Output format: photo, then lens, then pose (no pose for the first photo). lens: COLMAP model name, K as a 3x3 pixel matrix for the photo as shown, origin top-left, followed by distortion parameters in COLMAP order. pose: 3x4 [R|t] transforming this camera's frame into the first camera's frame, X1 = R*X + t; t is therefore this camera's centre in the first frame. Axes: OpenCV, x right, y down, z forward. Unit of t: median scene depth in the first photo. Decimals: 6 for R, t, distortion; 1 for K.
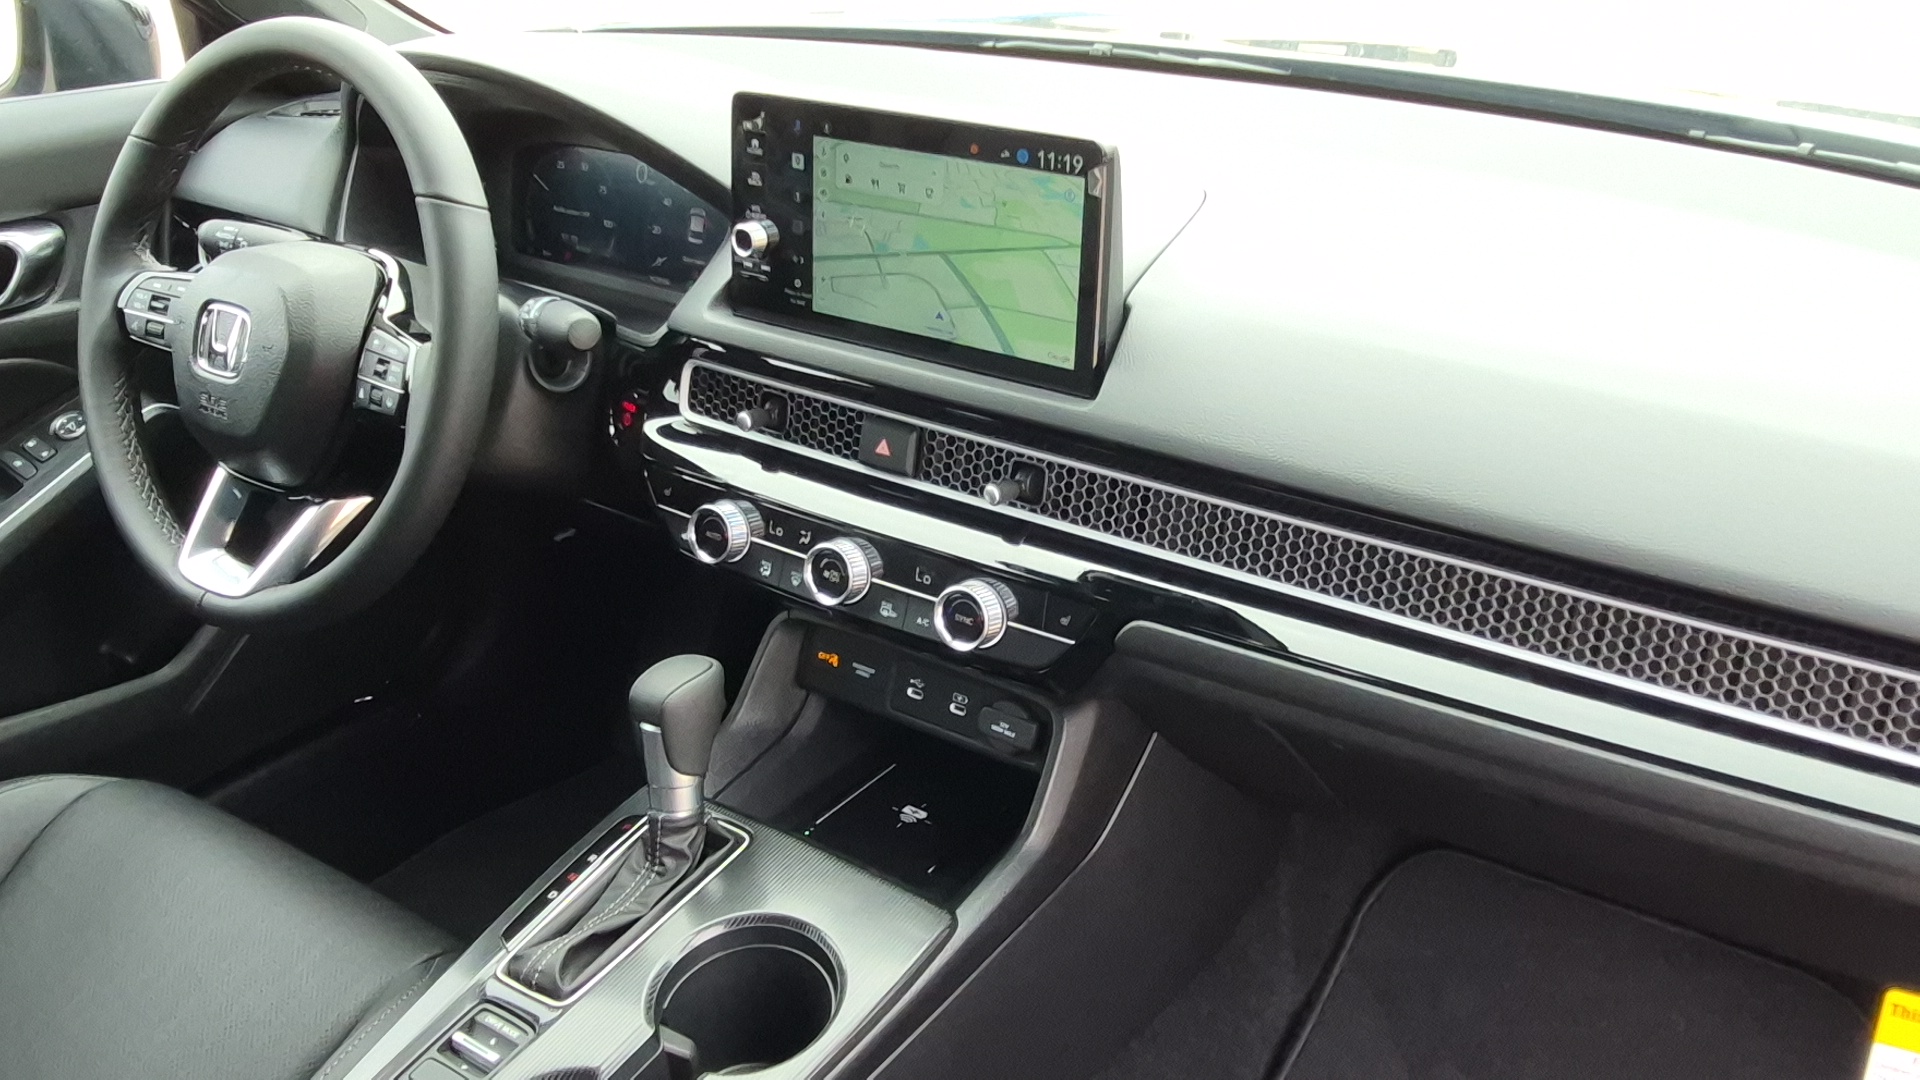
lens RADIAL K [[1698.6, 0, 960.0], [0, 1698.6, 540.0], [0, 0, 1]] dist [-0.022542, 0.000923]
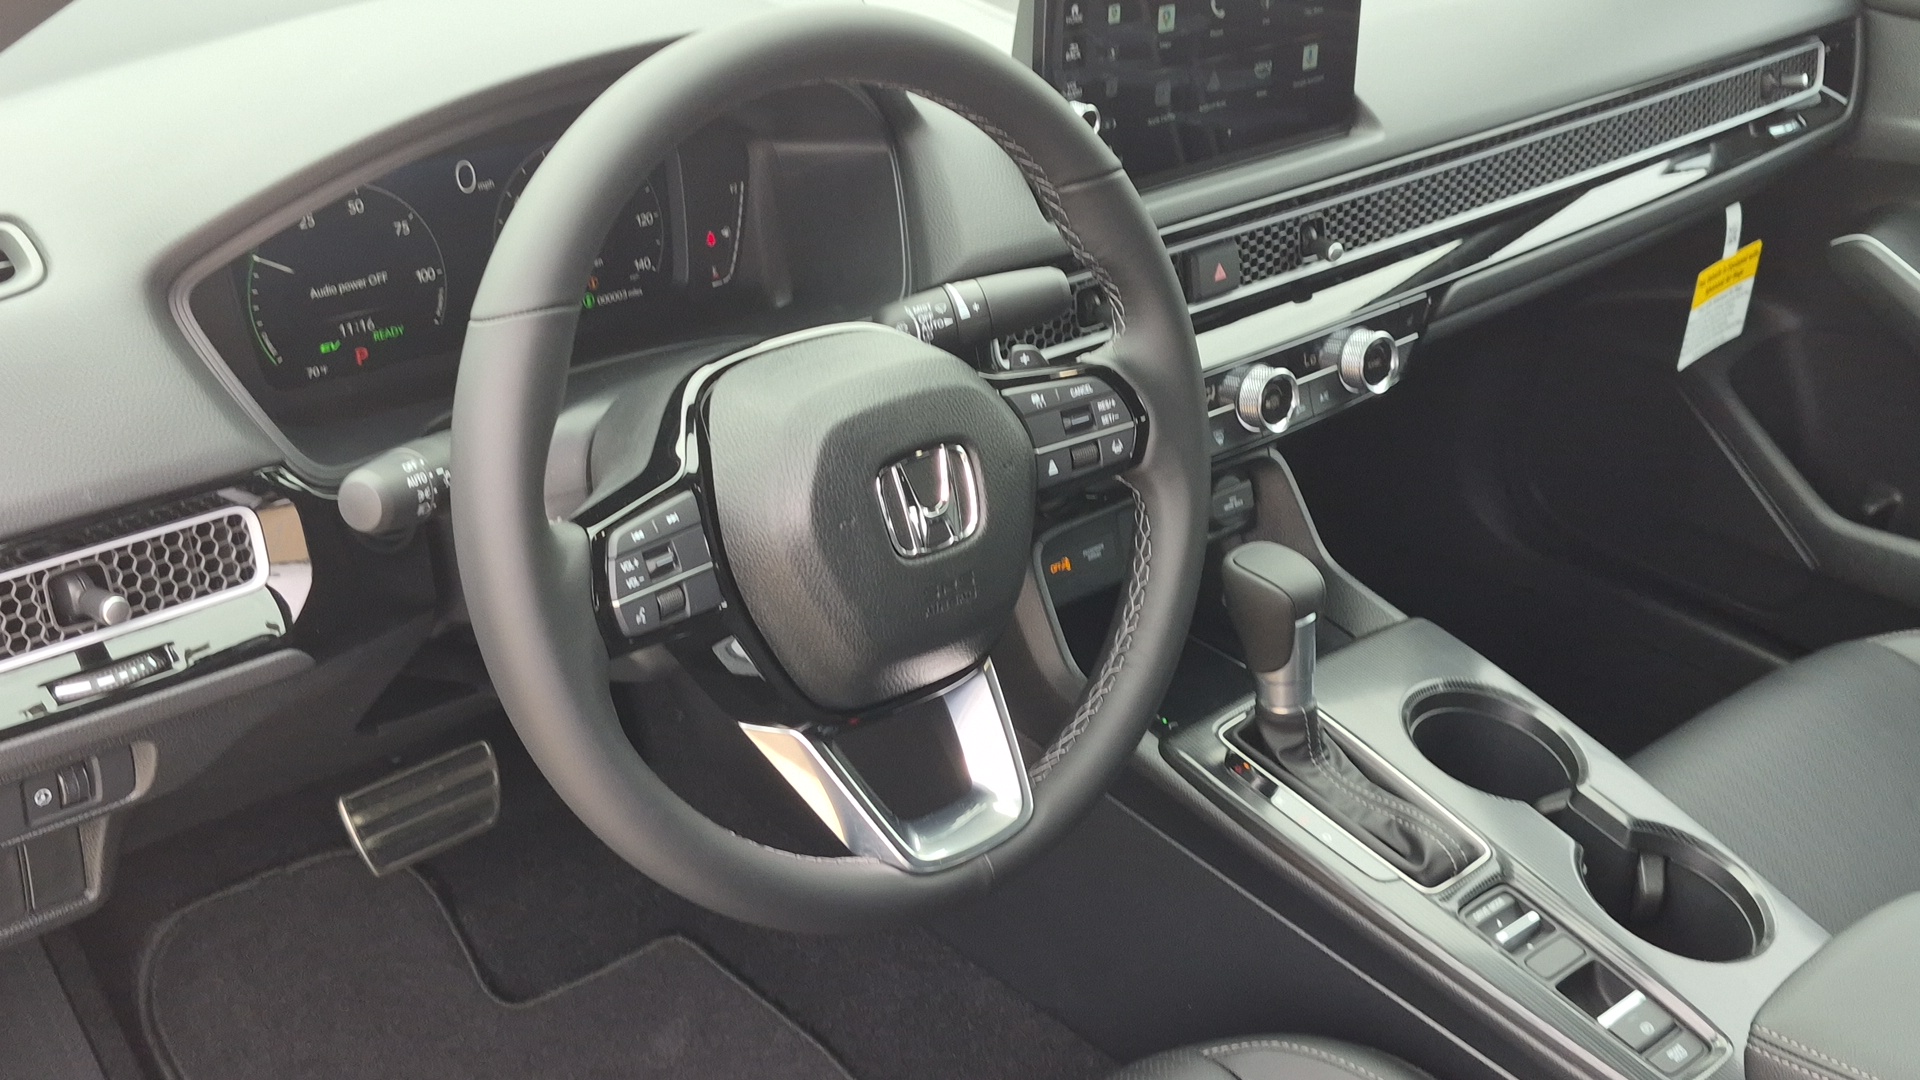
lens RADIAL K [[2117.7, 0, 960.0], [0, 2117.7, 540.0], [0, 0, 1]] dist [0.091211, -0.001350]
pose [[0.216687, -0.442421, 0.870236, -1.230890], [0.380101, 0.859307, 0.342221, -0.403835], [-0.899205, 0.256623, 0.354365, 0.743650]]
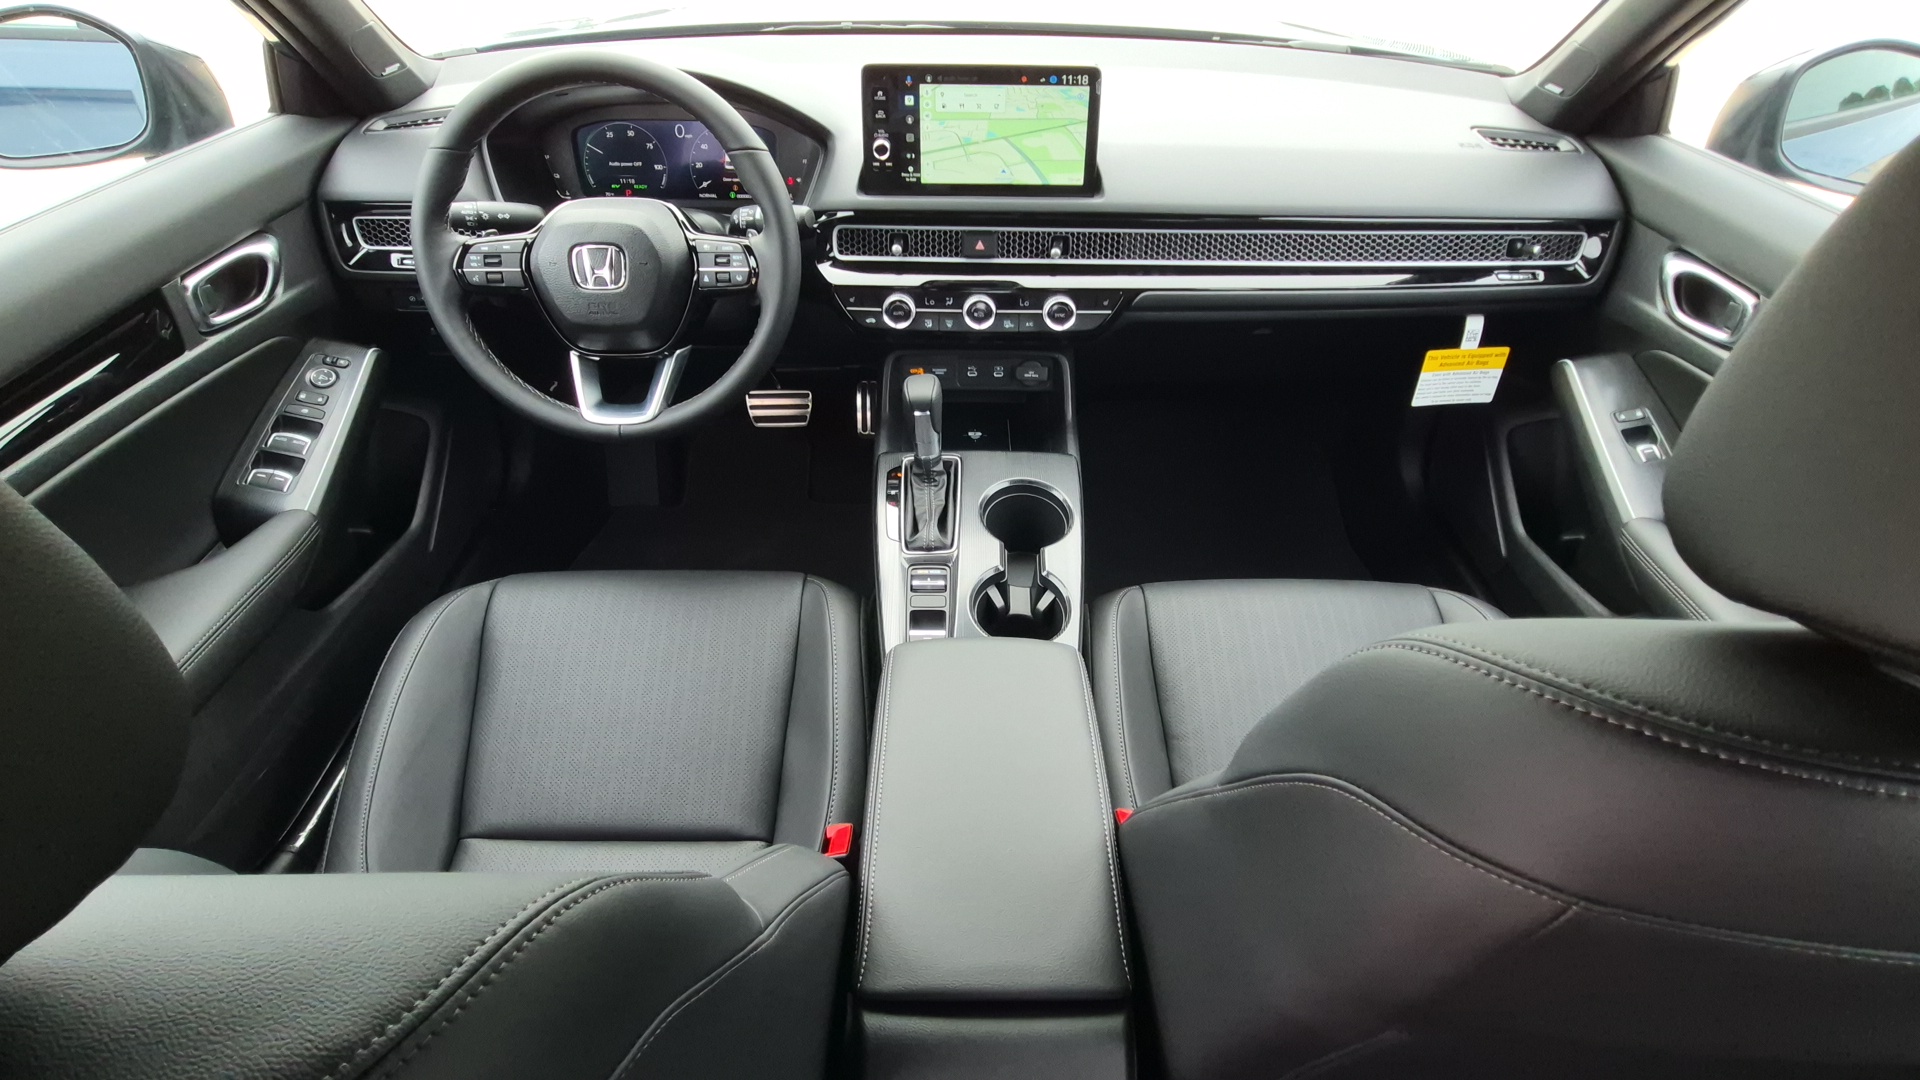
lens RADIAL K [[985.4, 0, 960.0], [0, 985.4, 540.0], [0, 0, 1]] dist [-0.007060, 0.000090]
pose [[0.813917, -0.342358, 0.469393, -0.727649], [0.236658, 0.933235, 0.270307, -0.050341], [-0.530596, -0.108922, 0.840597, 0.001773]]
